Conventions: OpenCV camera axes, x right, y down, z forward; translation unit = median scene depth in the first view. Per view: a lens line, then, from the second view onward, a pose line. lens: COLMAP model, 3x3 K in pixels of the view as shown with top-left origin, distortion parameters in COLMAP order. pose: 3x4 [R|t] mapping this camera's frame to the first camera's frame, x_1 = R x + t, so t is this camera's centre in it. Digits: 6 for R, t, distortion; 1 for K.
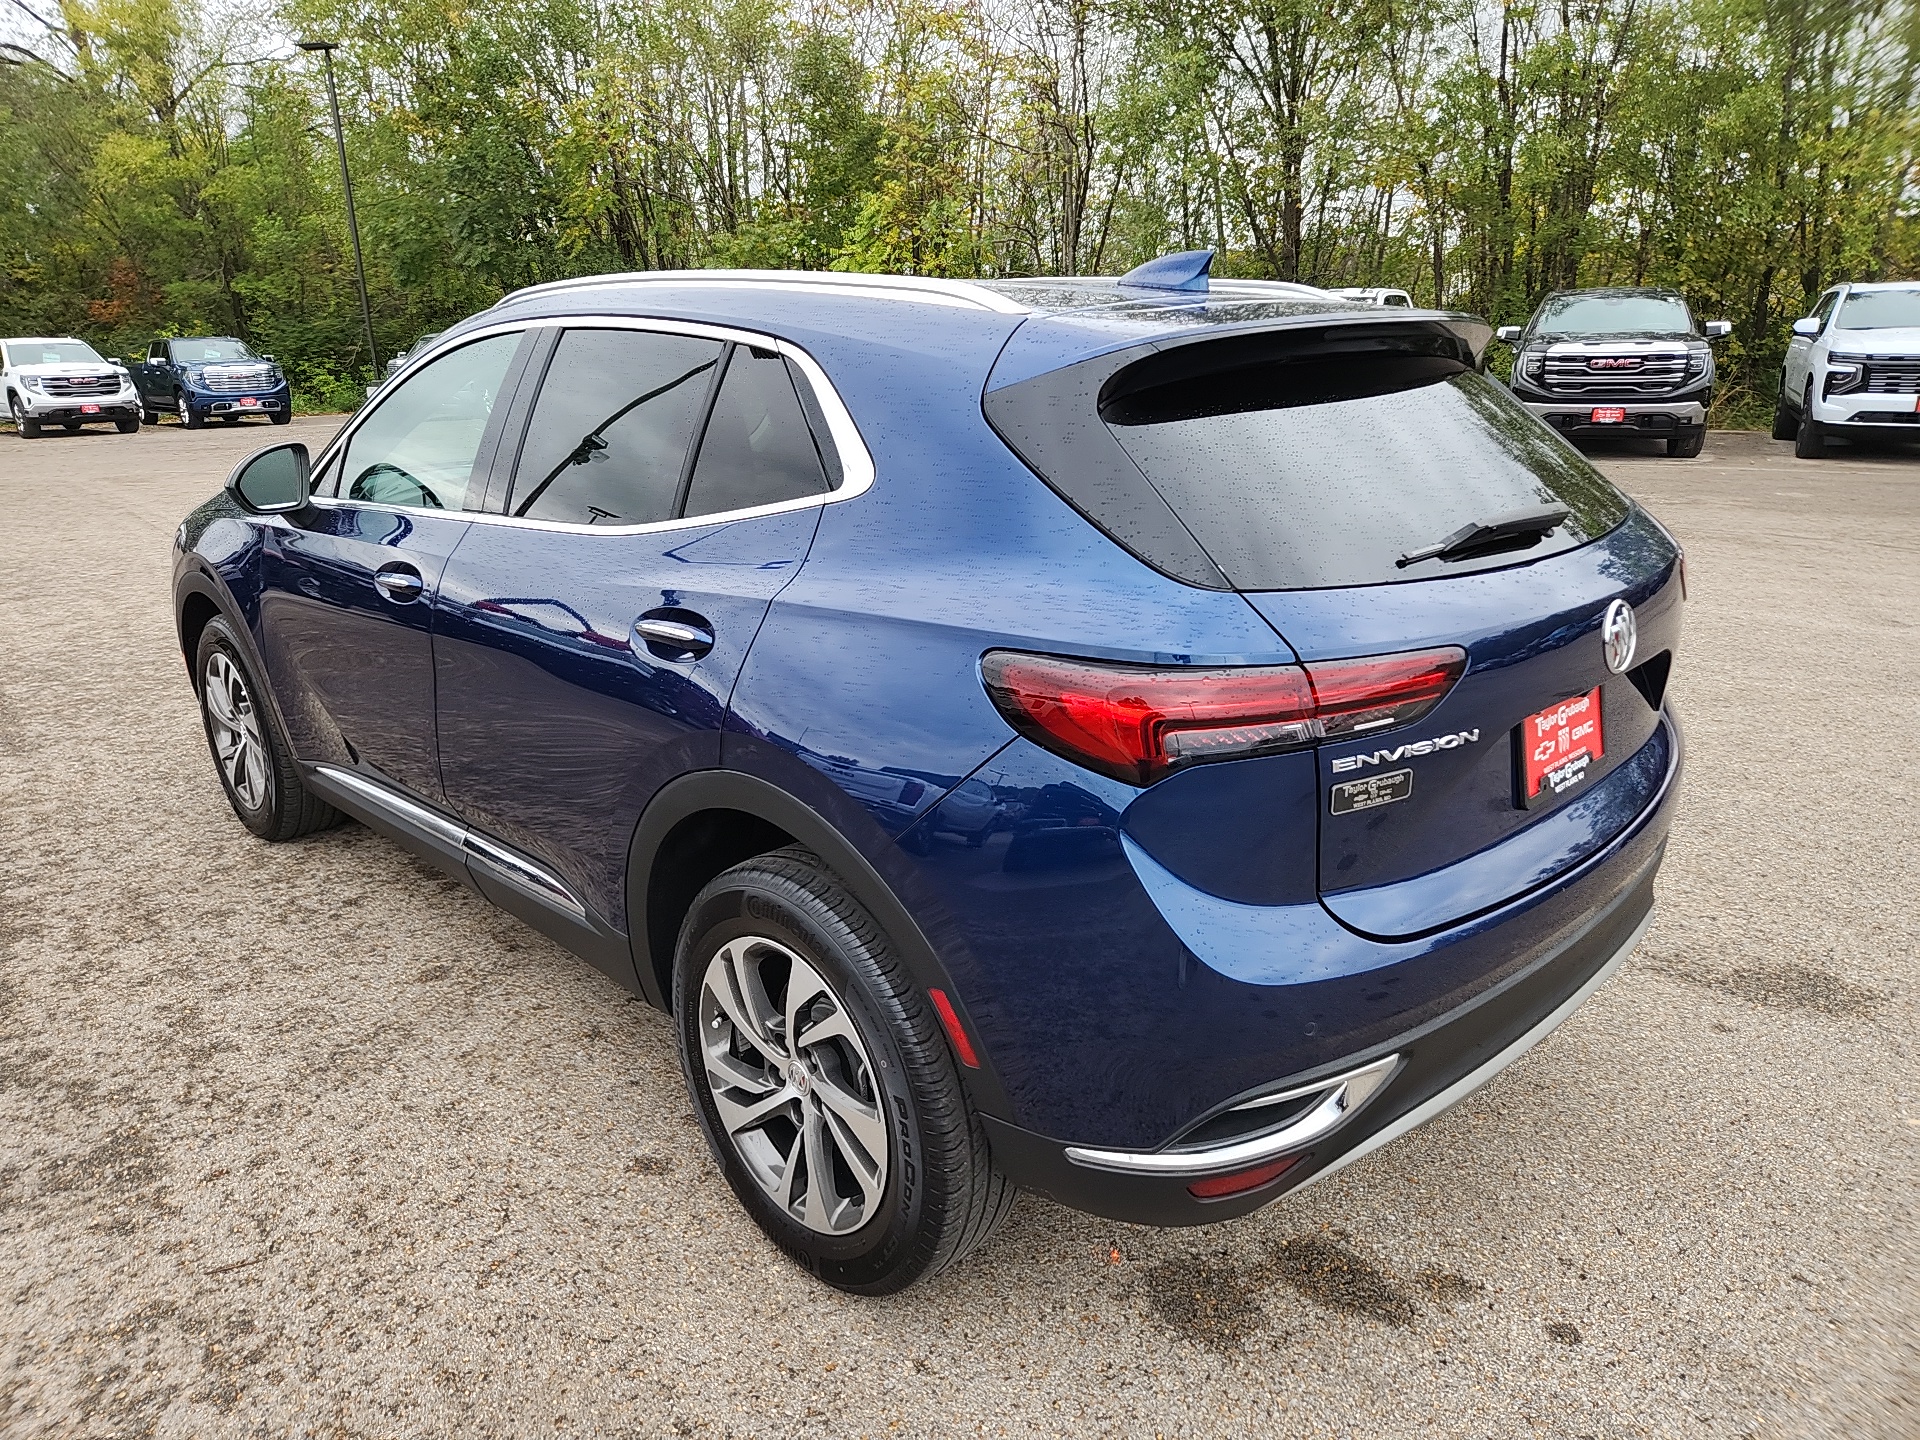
lens RADIAL K [[1282.8, 0, 934.6], [0, 1282.8, 721.9], [0, 0, 1]] dist [0.060762, -0.046648]
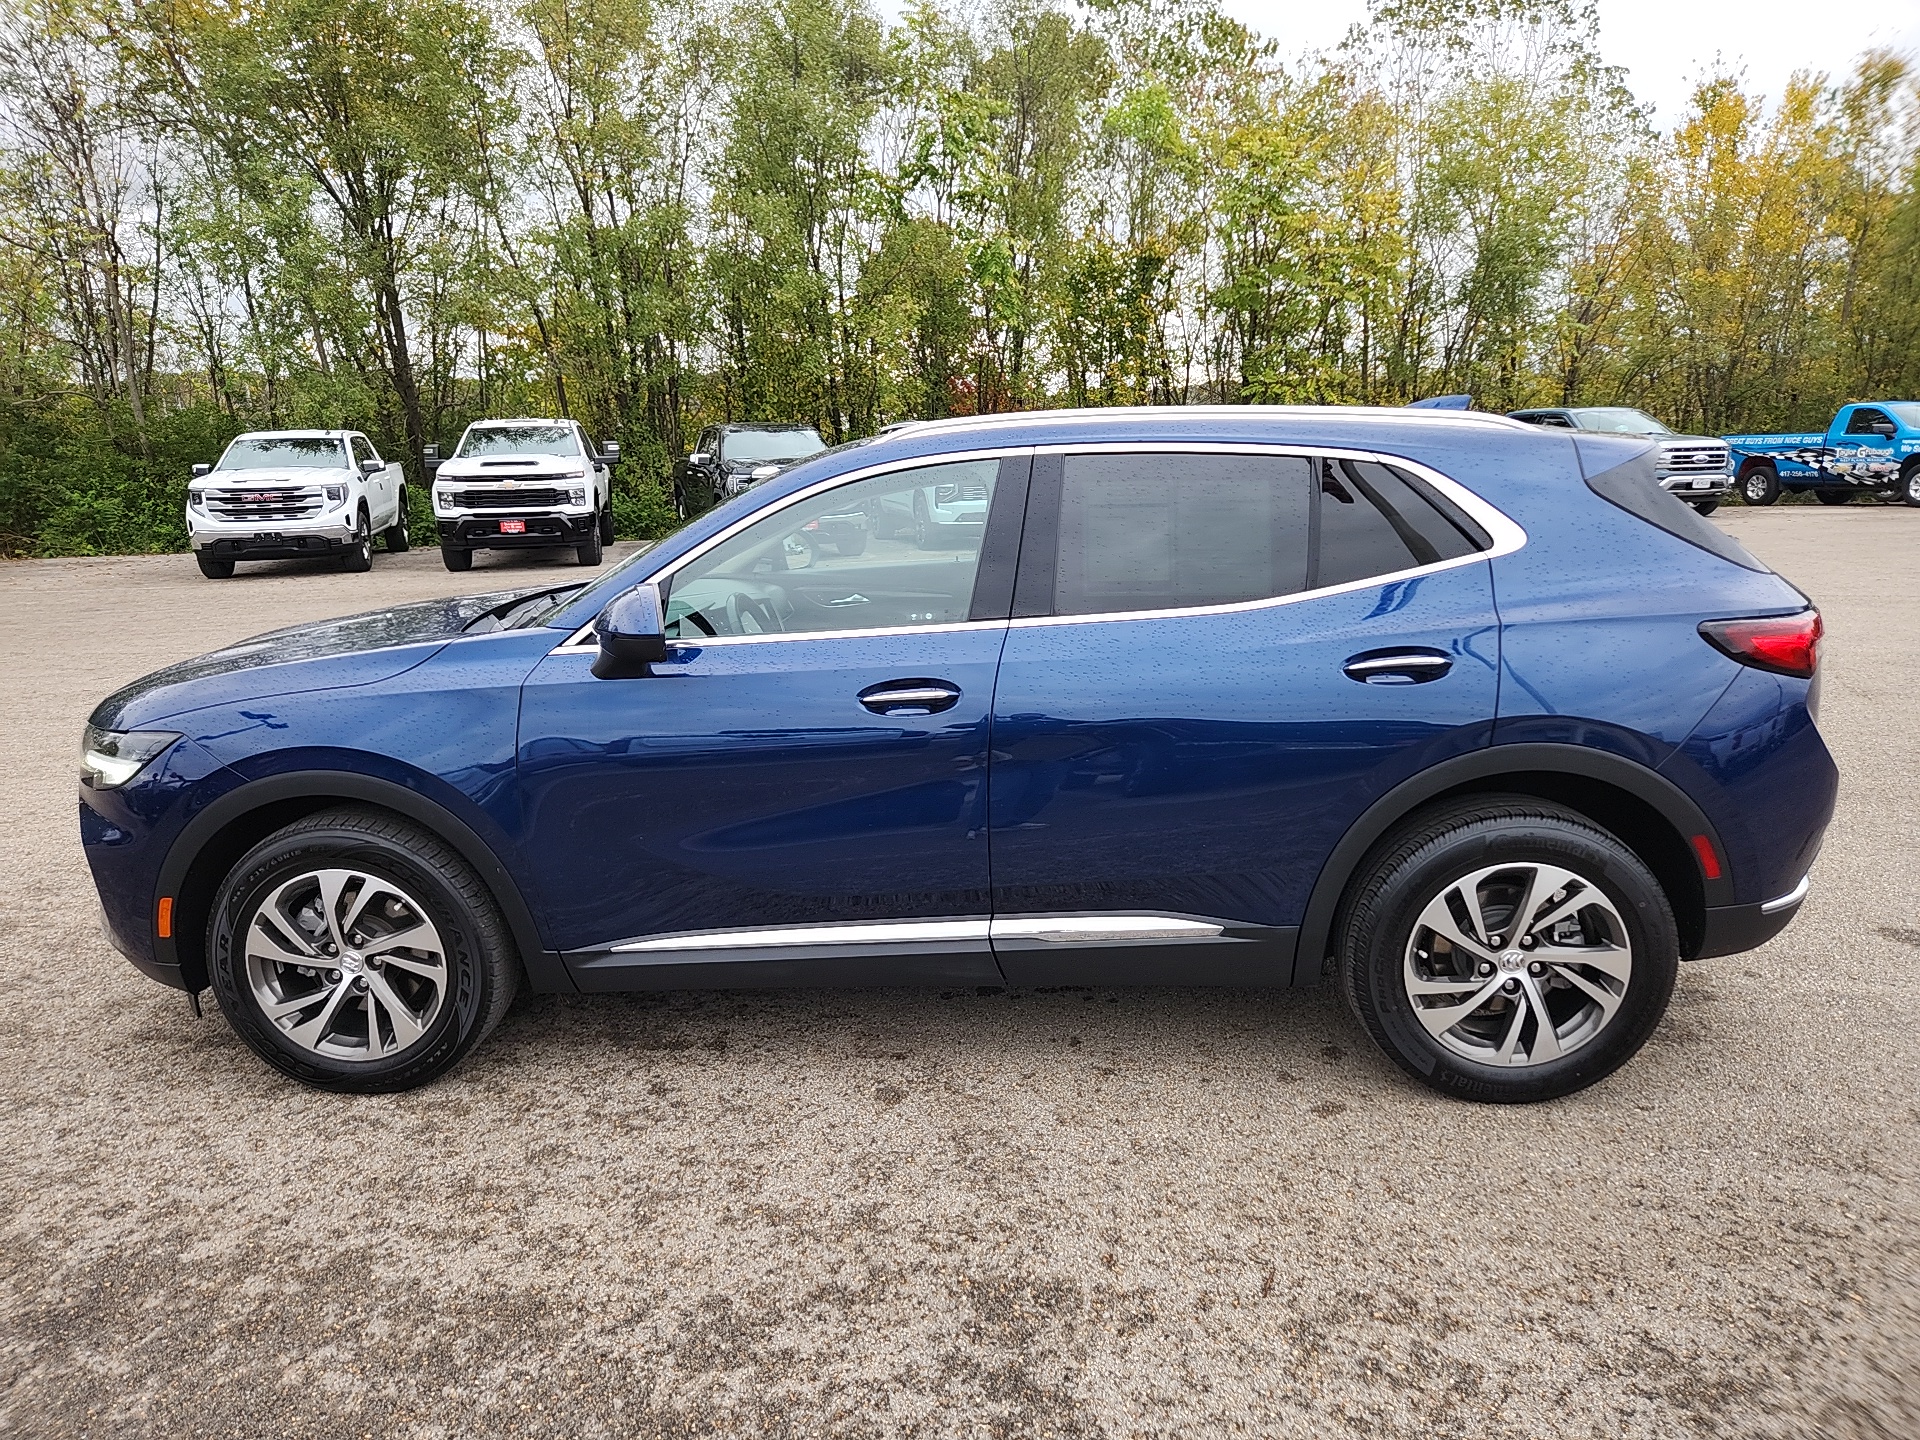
lens RADIAL K [[1282.8, 0, 936.2], [0, 1282.8, 723.6], [0, 0, 1]] dist [0.060762, -0.046648]
pose [[0.733626, -0.154062, 0.661859, -0.119530], [0.212691, 0.977084, -0.008317, -0.008258], [-0.645411, 0.146873, 0.749582, 0.024759]]
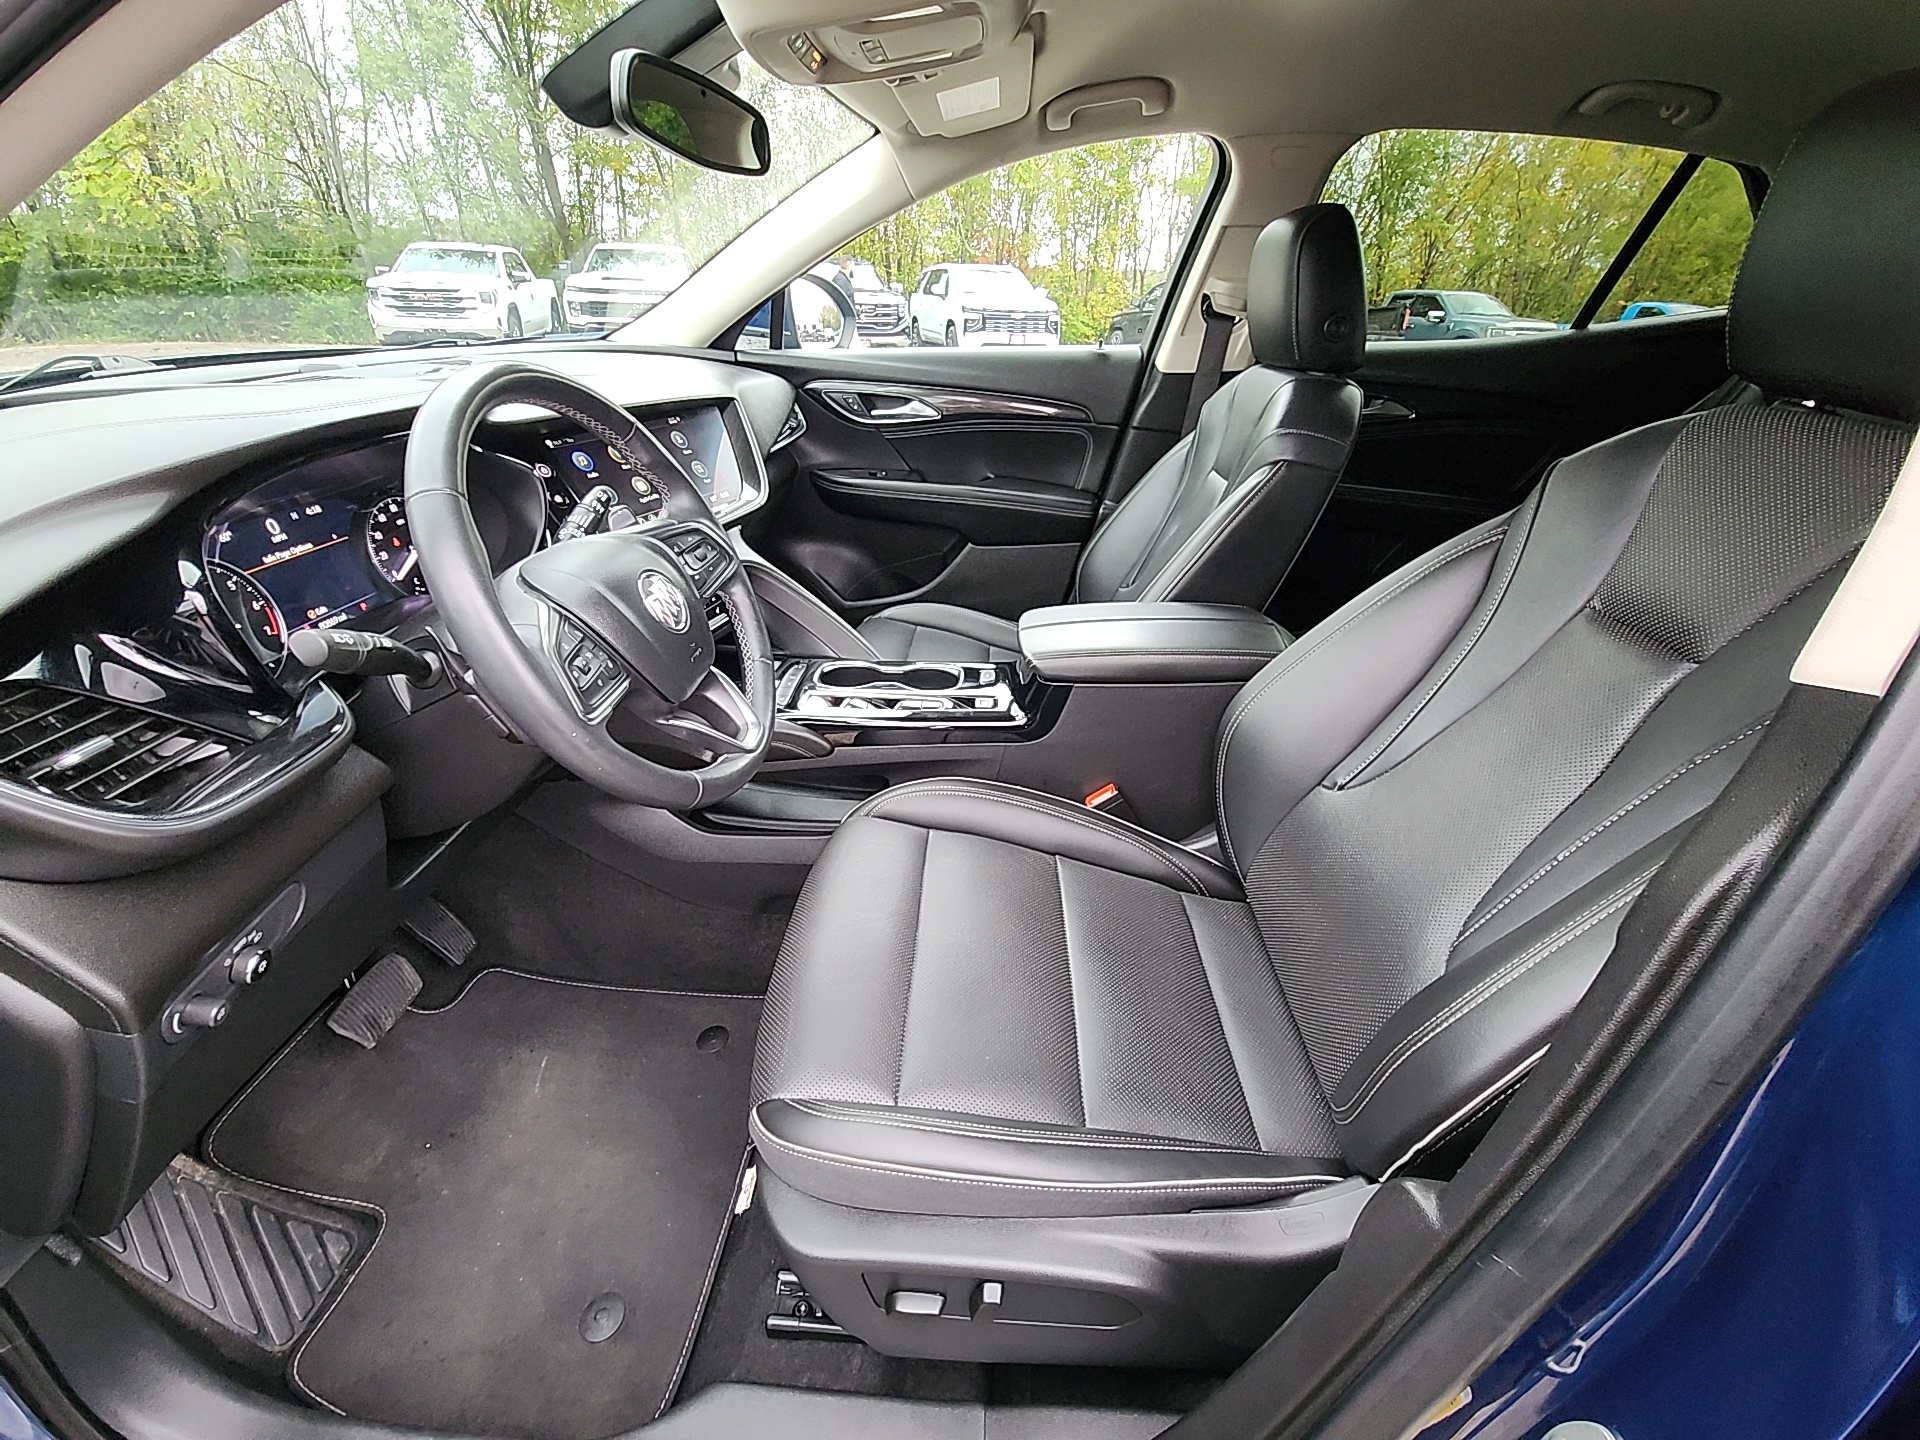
lens RADIAL K [[773.3, 0, 951.1], [0, 773.3, 703.6], [0, 0, 1]] dist [0.016260, -0.011038]
pose [[0.736137, -0.282959, 0.614846, -0.050771], [0.158851, 0.955273, 0.249440, -0.021934], [-0.657927, -0.085953, 0.748160, 0.109032]]
